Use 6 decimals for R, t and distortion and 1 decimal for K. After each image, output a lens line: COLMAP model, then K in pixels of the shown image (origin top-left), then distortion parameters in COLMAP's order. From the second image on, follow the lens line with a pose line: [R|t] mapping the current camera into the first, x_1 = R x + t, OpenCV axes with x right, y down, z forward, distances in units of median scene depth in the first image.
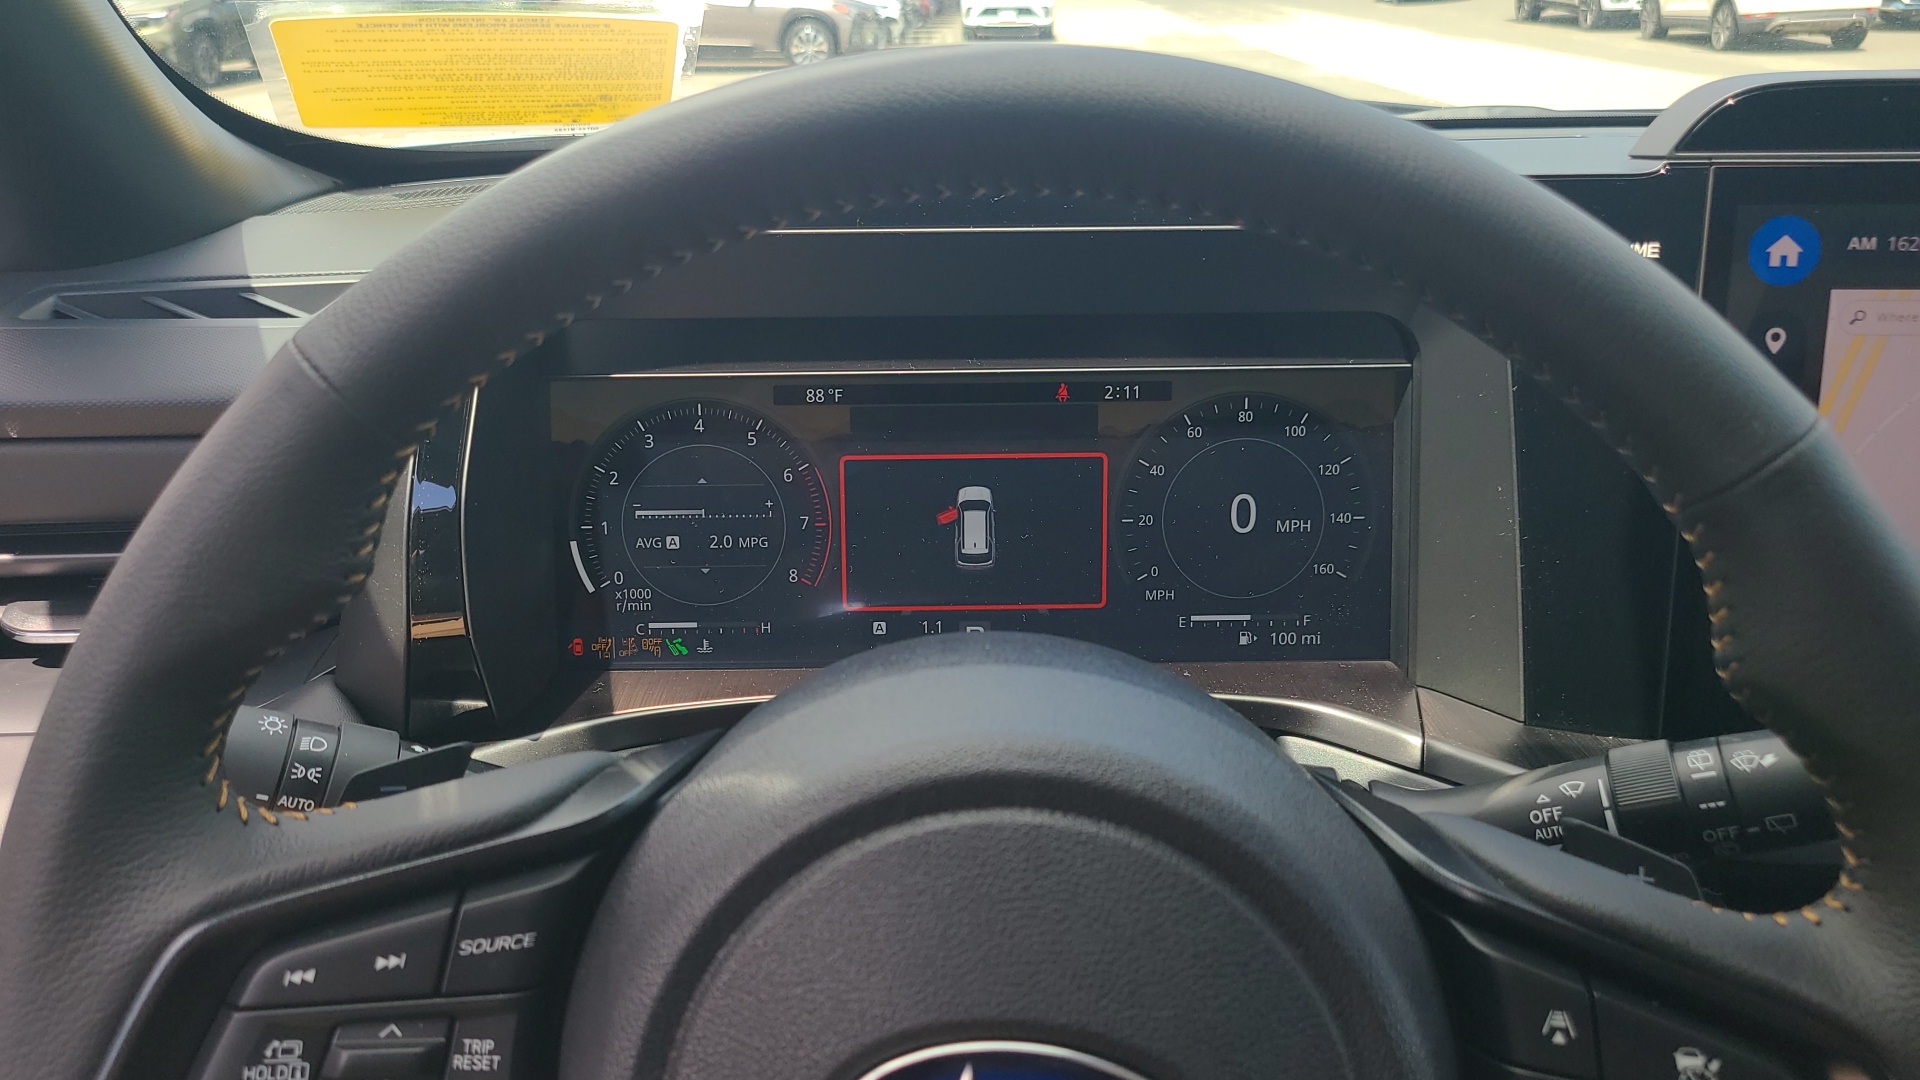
lens RADIAL K [[1469.7, 0, 936.0], [0, 1469.7, 523.6], [0, 0, 1]] dist [0.007901, 0.002659]
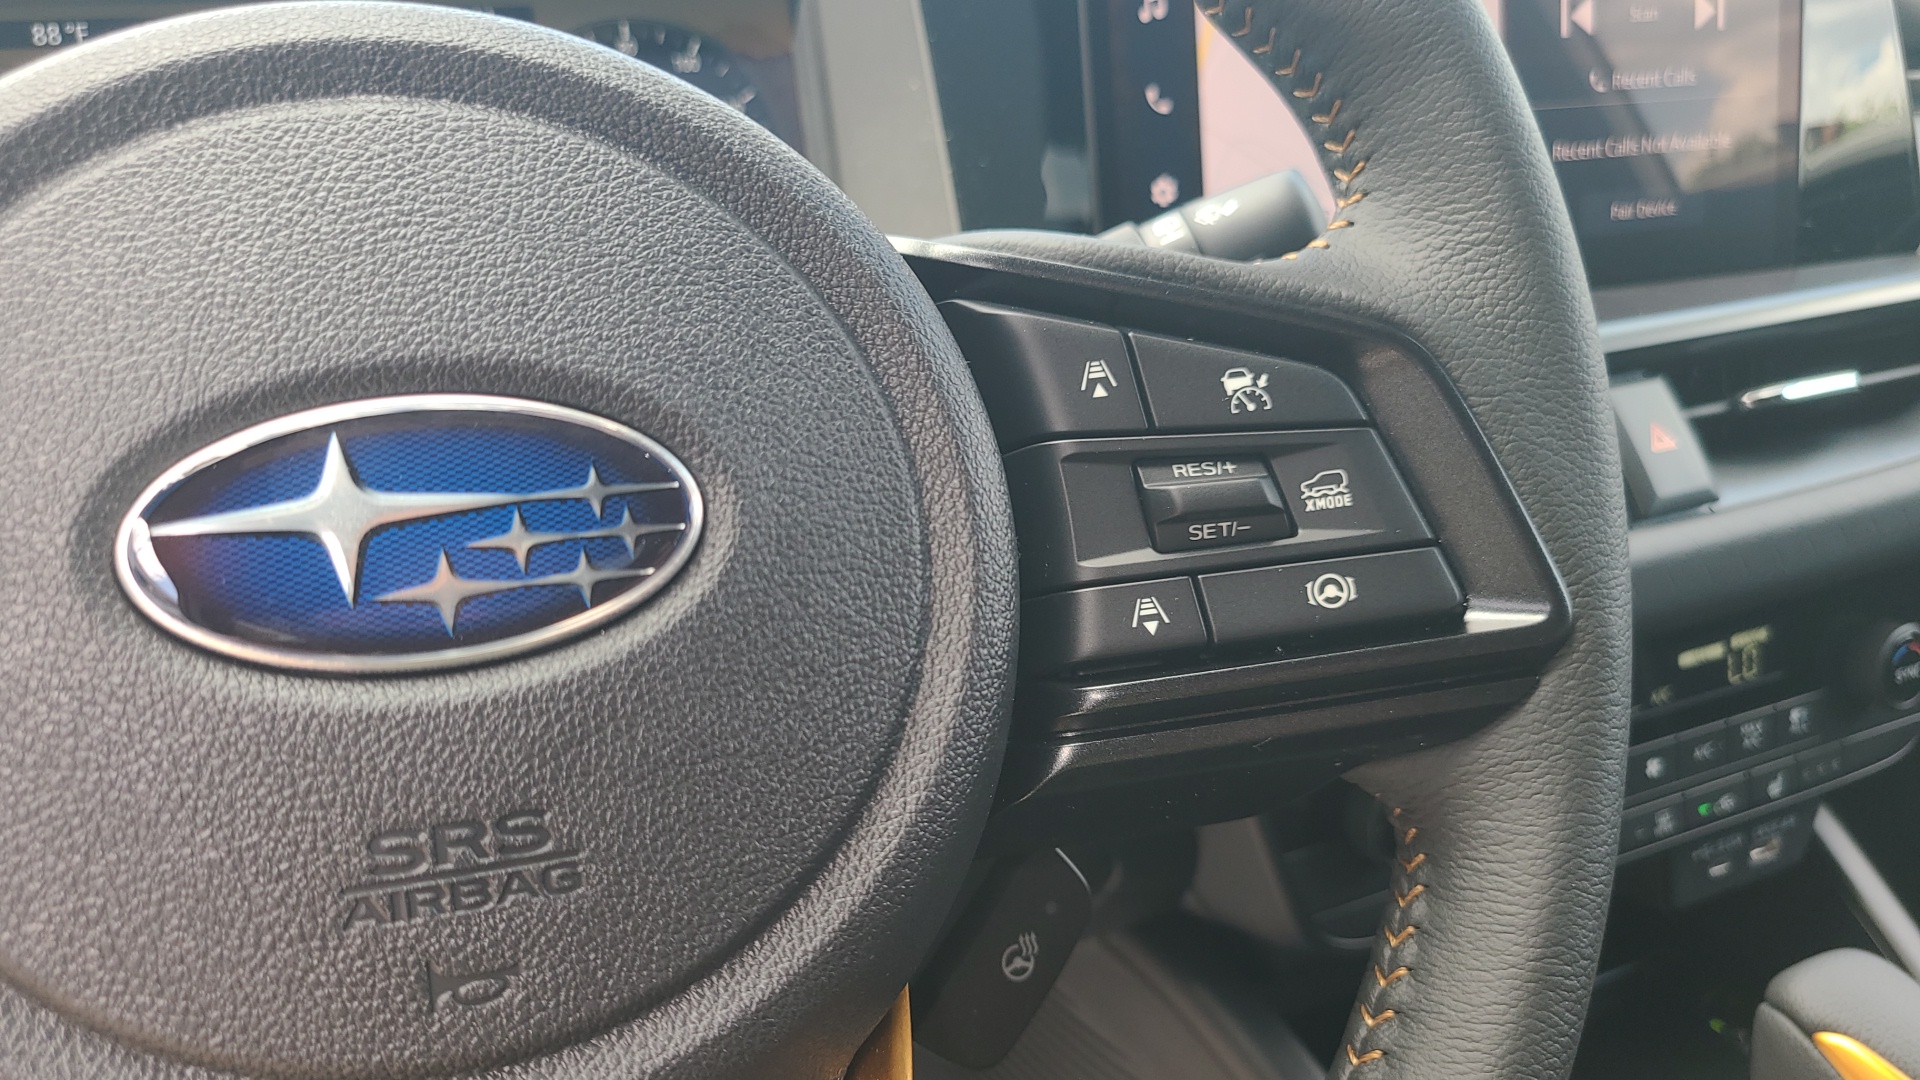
lens RADIAL K [[1469.7, 0, 902.8], [0, 1469.7, 536.4], [0, 0, 1]] dist [0.007901, 0.002659]
pose [[0.918018, -0.155070, 0.364959, 0.007380], [0.152113, 0.987669, 0.037032, 0.363583], [-0.366202, 0.021519, 0.930287, 0.260410]]
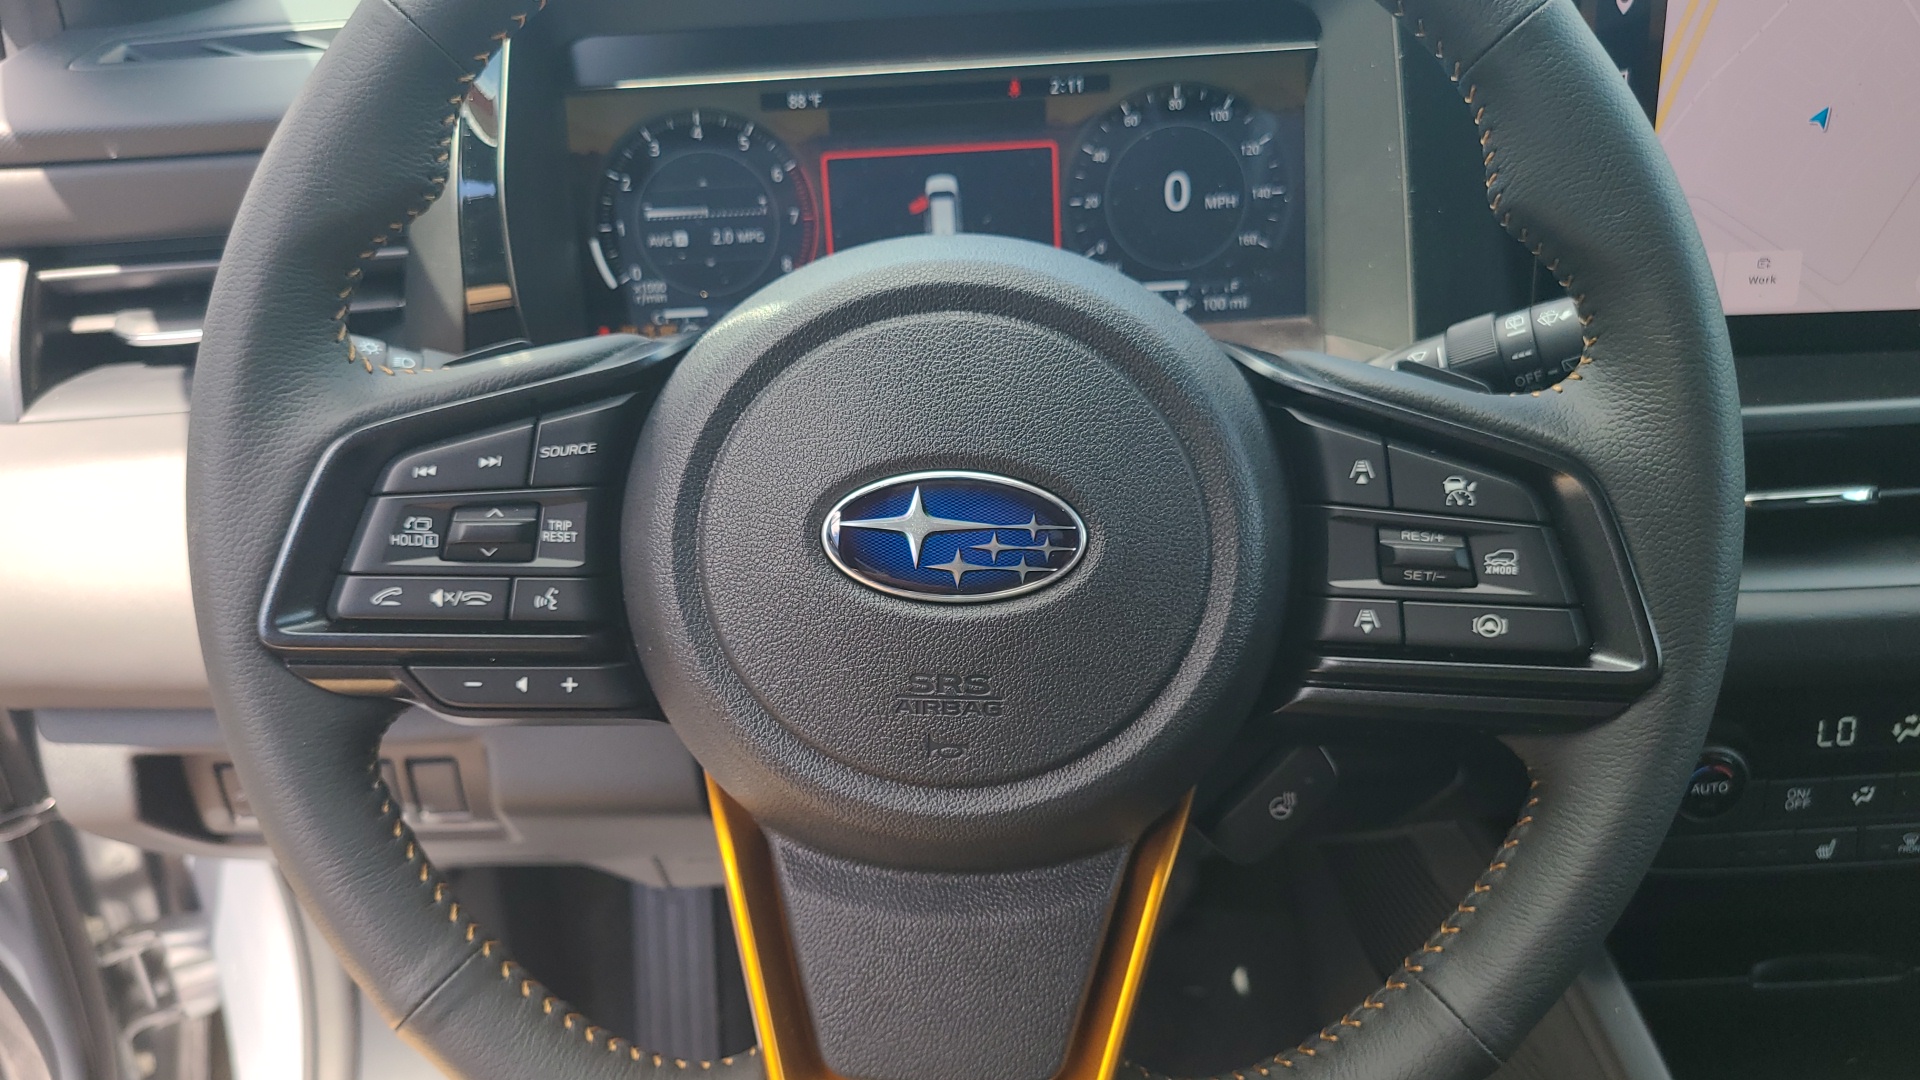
lens RADIAL K [[1469.7, 0, 938.1], [0, 1469.7, 533.3], [0, 0, 1]] dist [0.007901, 0.002659]
pose [[0.999114, -0.040832, -0.010222, 0.046243], [0.041772, 0.991725, 0.121393, 0.207981], [0.005181, -0.121712, 0.992552, -0.322459]]
